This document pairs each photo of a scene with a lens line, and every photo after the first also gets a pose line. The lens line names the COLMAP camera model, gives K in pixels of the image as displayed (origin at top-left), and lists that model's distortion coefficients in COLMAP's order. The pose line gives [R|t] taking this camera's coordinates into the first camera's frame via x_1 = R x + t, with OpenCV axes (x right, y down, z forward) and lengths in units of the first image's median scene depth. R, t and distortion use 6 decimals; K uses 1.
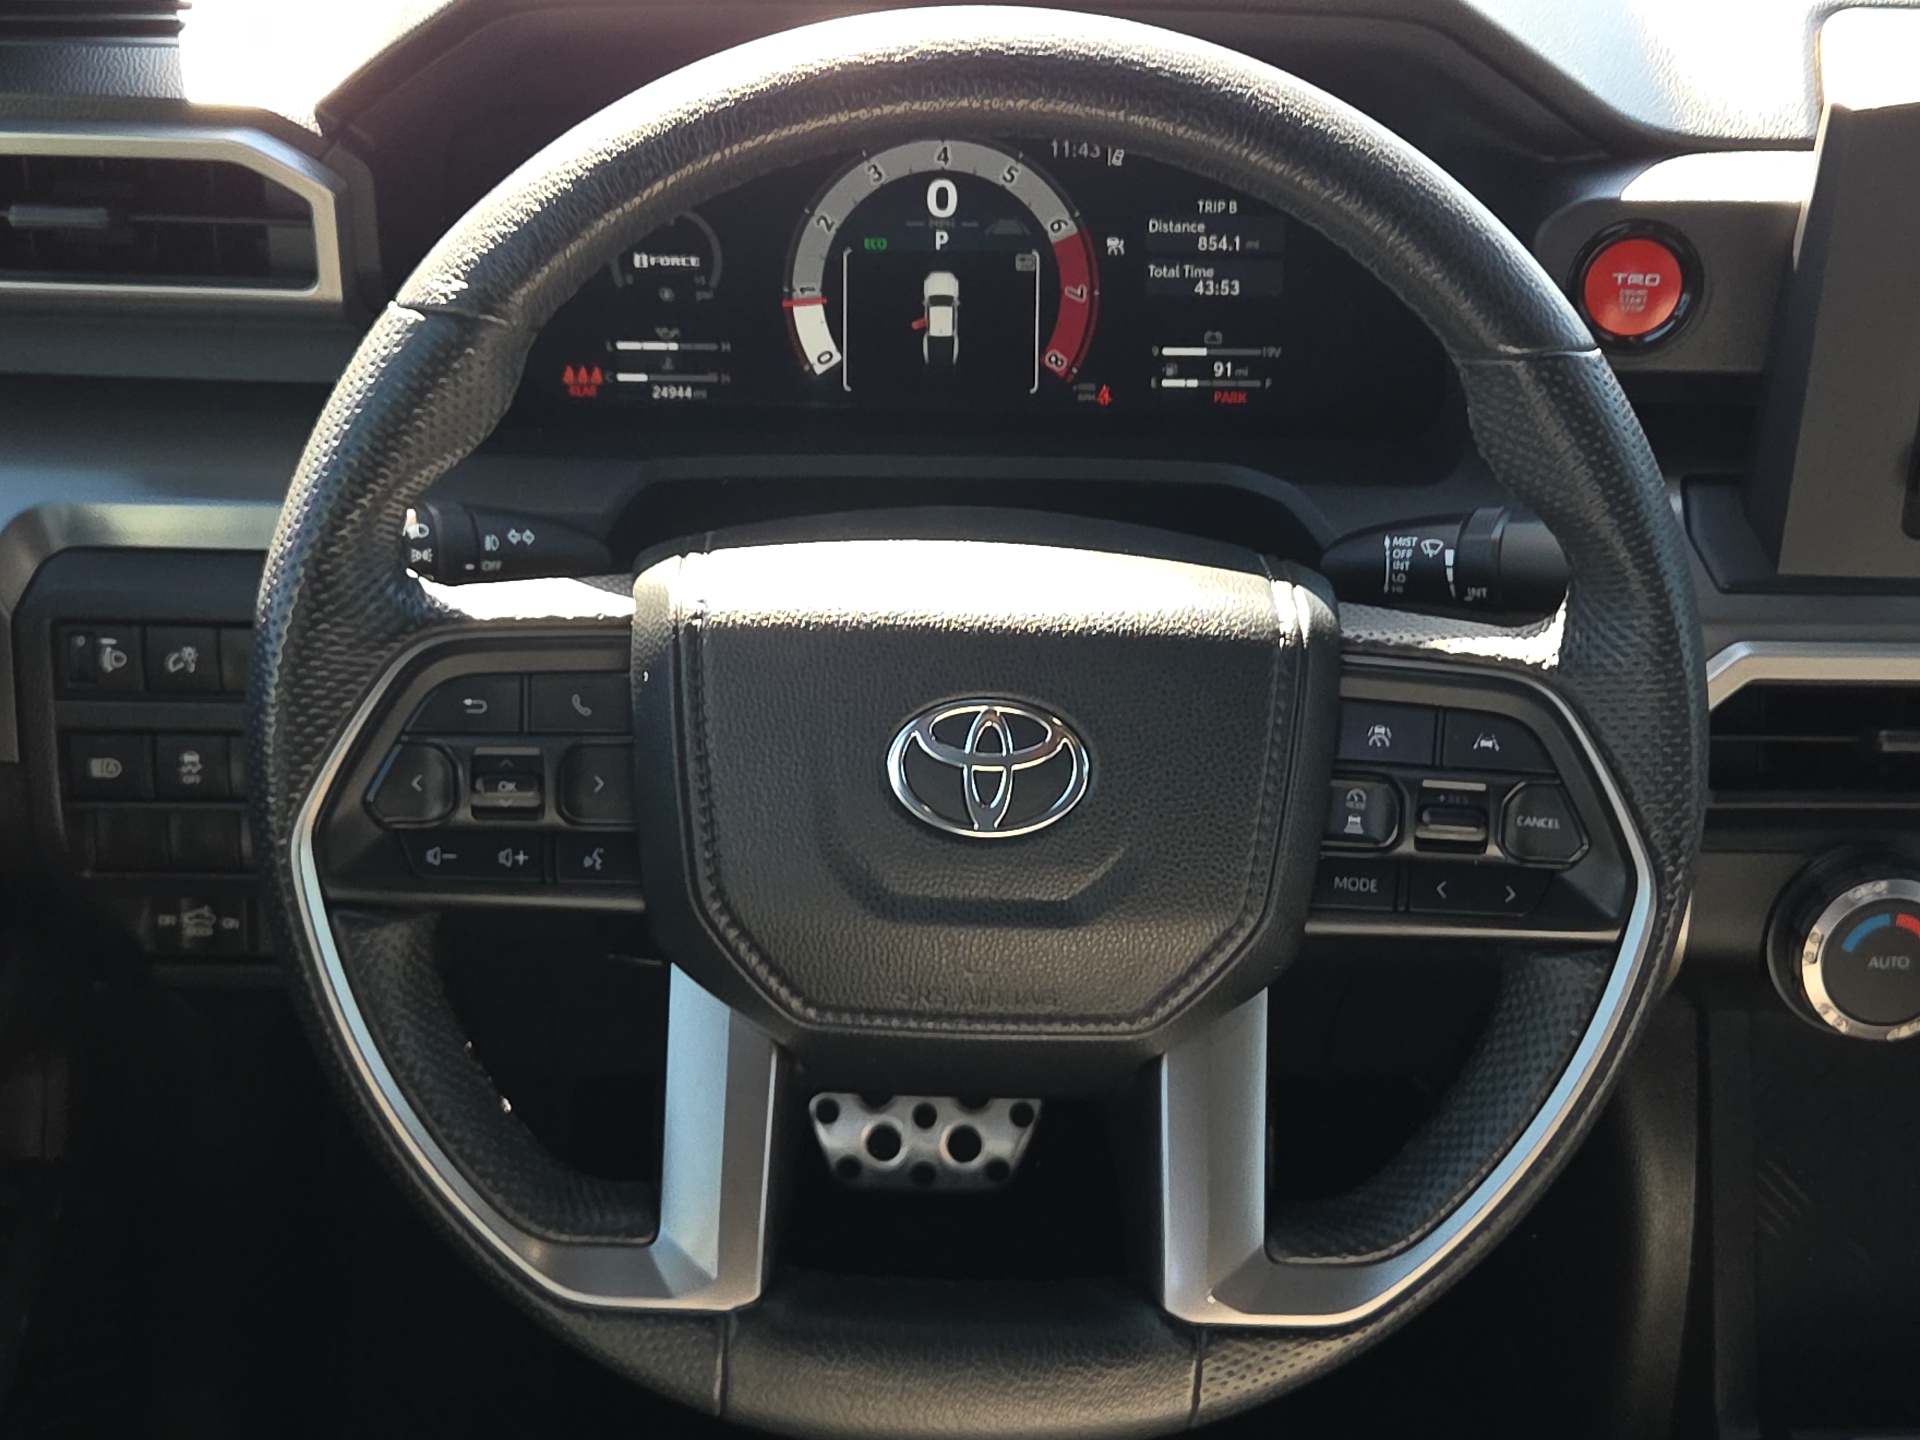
lens RADIAL K [[2934.9, 0, 978.8], [0, 2934.9, 702.5], [0, 0, 1]] dist [0.099213, 0.000000]
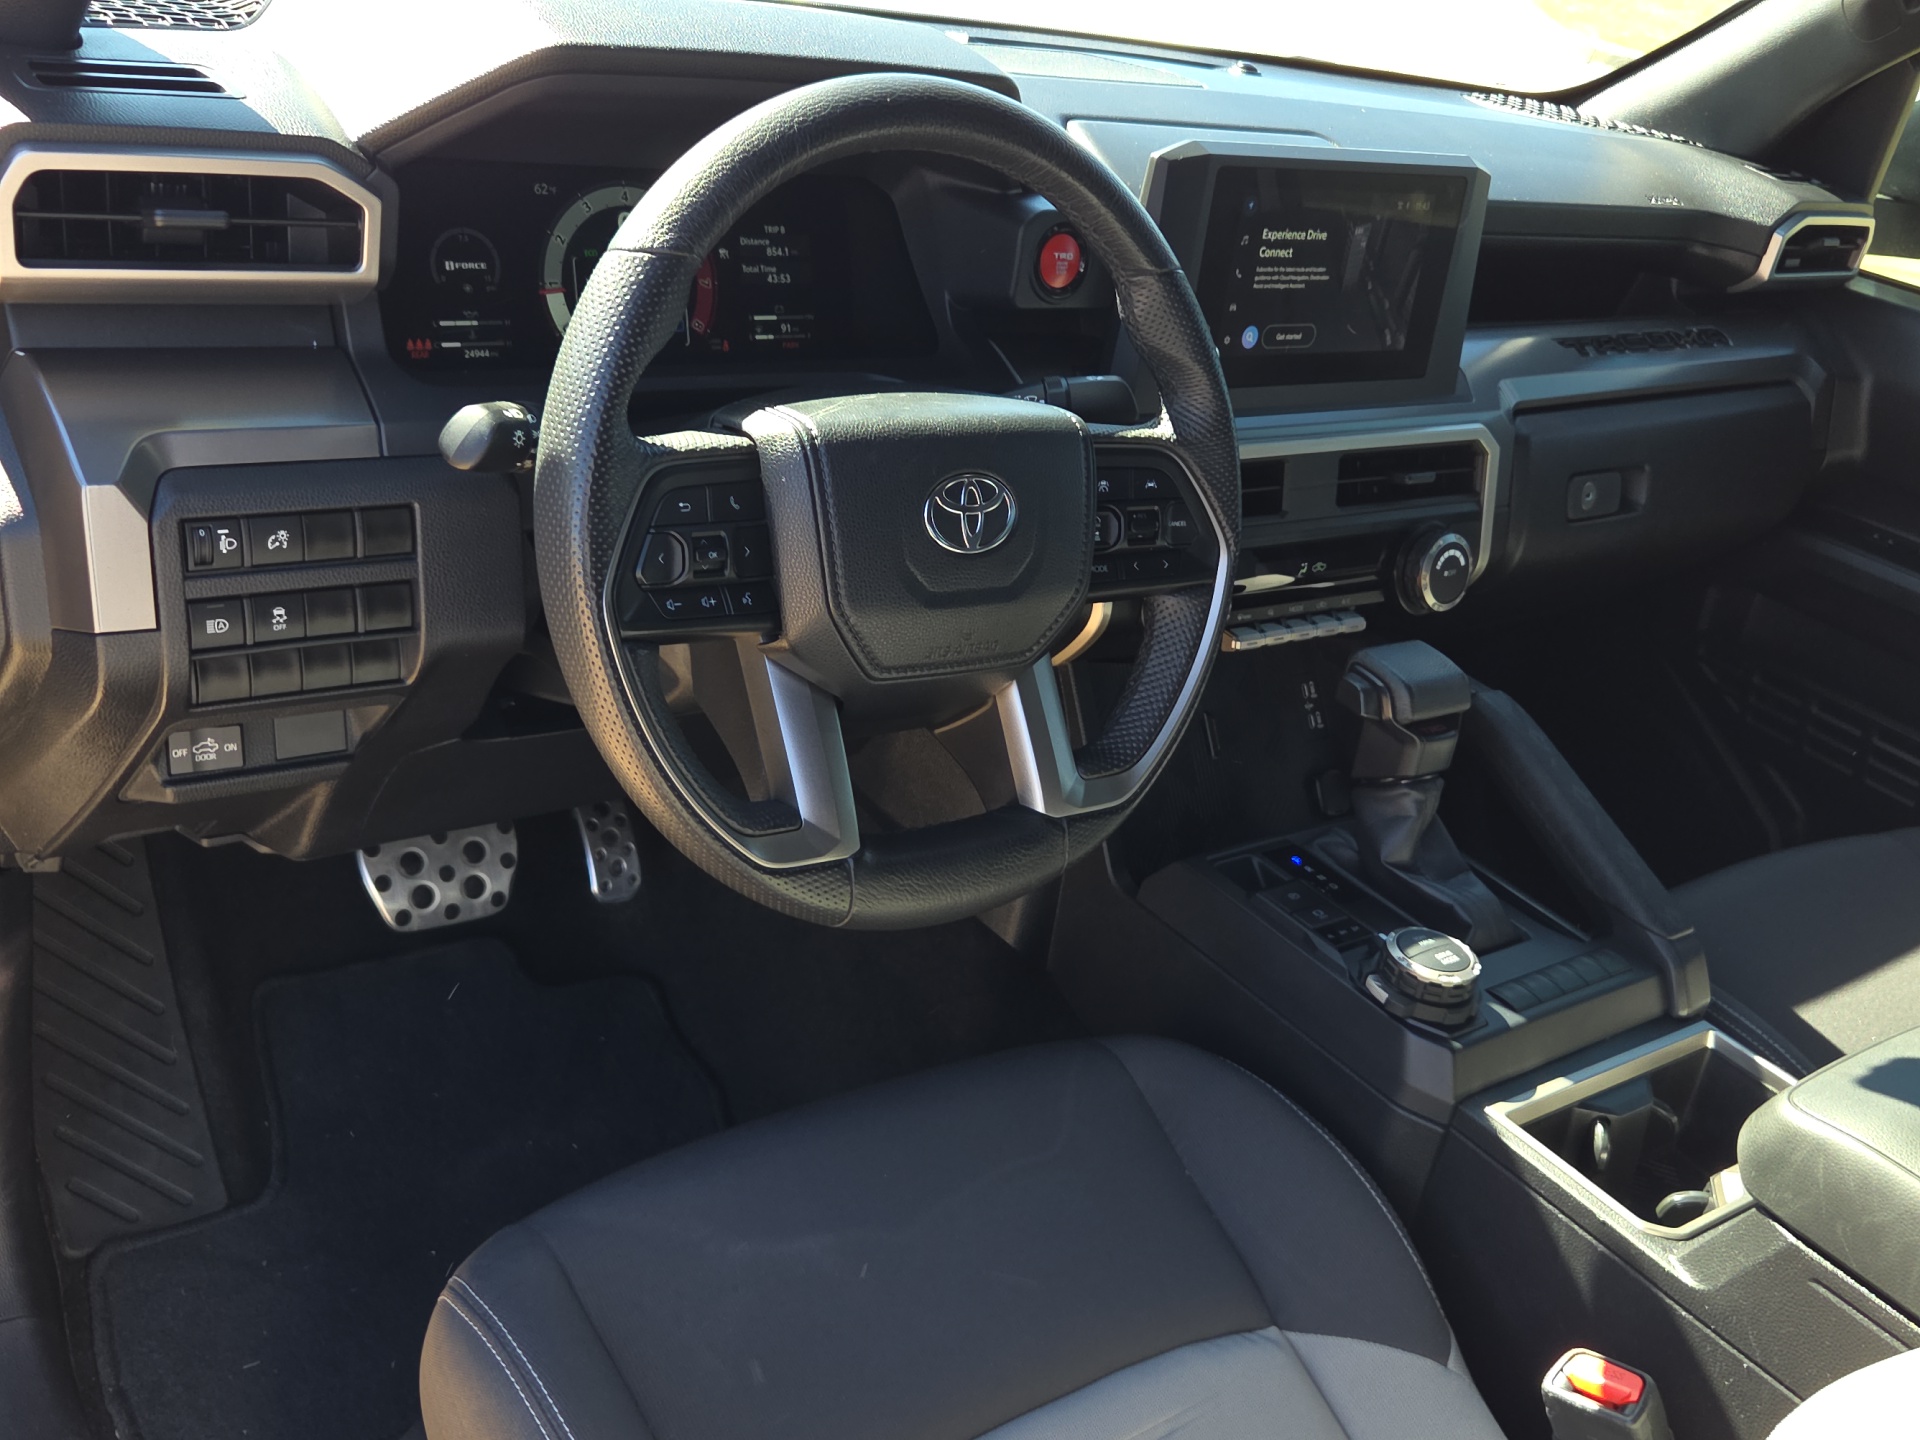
lens RADIAL K [[1927.9, 0, 973.7], [0, 1927.9, 693.6], [0, 0, 1]] dist [0.048615, 0.000000]
pose [[0.805683, -0.142465, 0.574959, -0.497933], [0.139638, 0.988971, 0.049377, 0.053691], [-0.575652, 0.040504, 0.816691, 0.050139]]
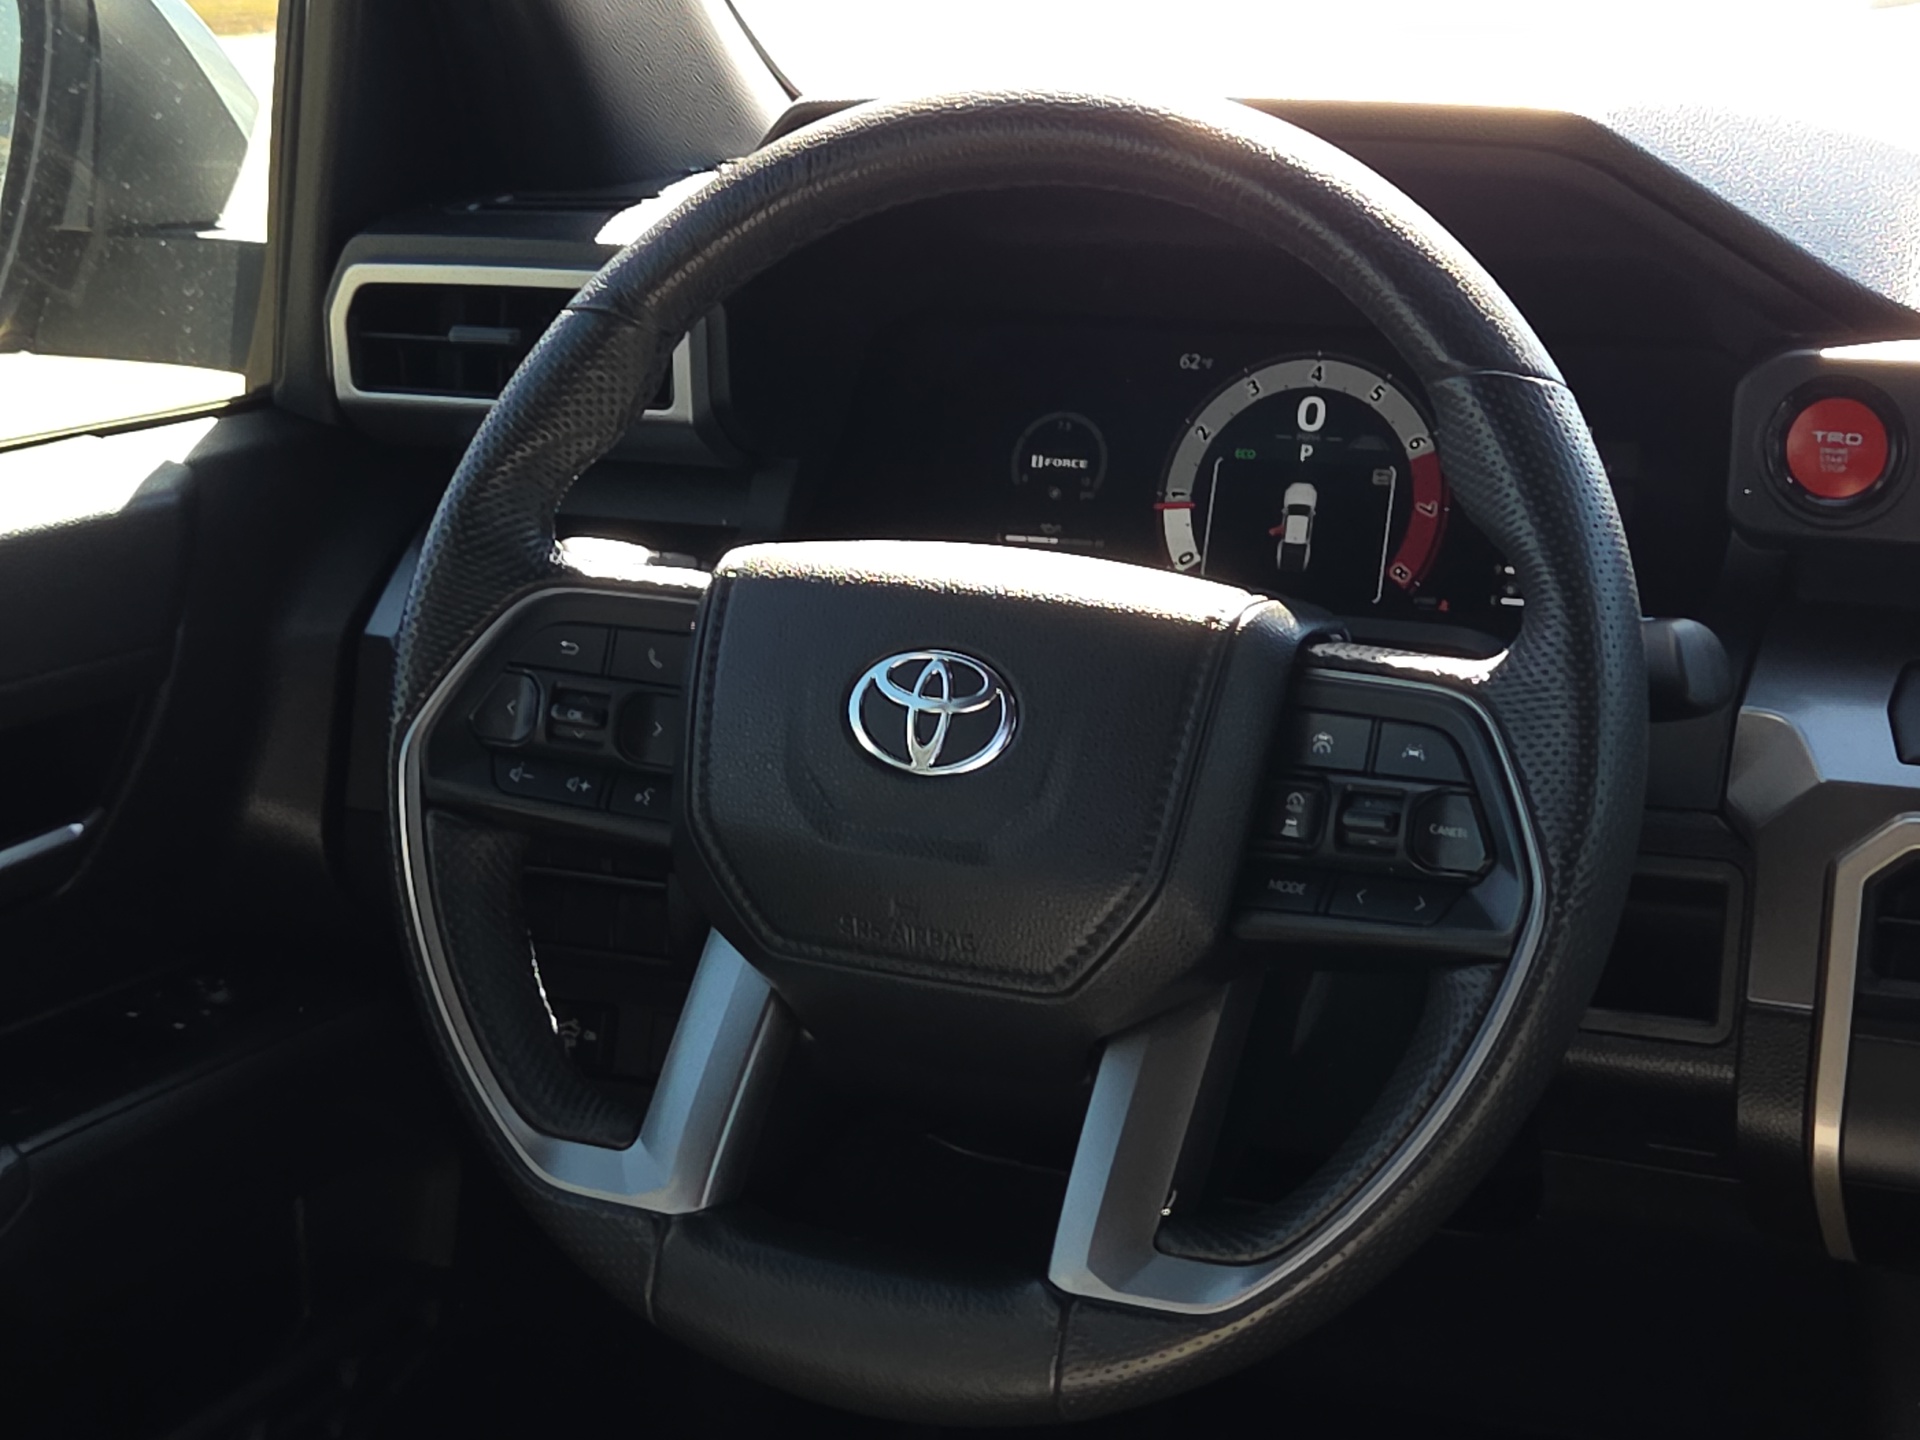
lens RADIAL K [[3652.8, 0, 980.4], [0, 3652.8, 724.7], [0, 0, 1]] dist [0.101986, 0.000000]
pose [[0.889703, 0.064471, -0.451964, 0.469960], [-0.187362, 0.954331, -0.232695, 0.251966], [0.416321, 0.291710, 0.861151, -0.118285]]
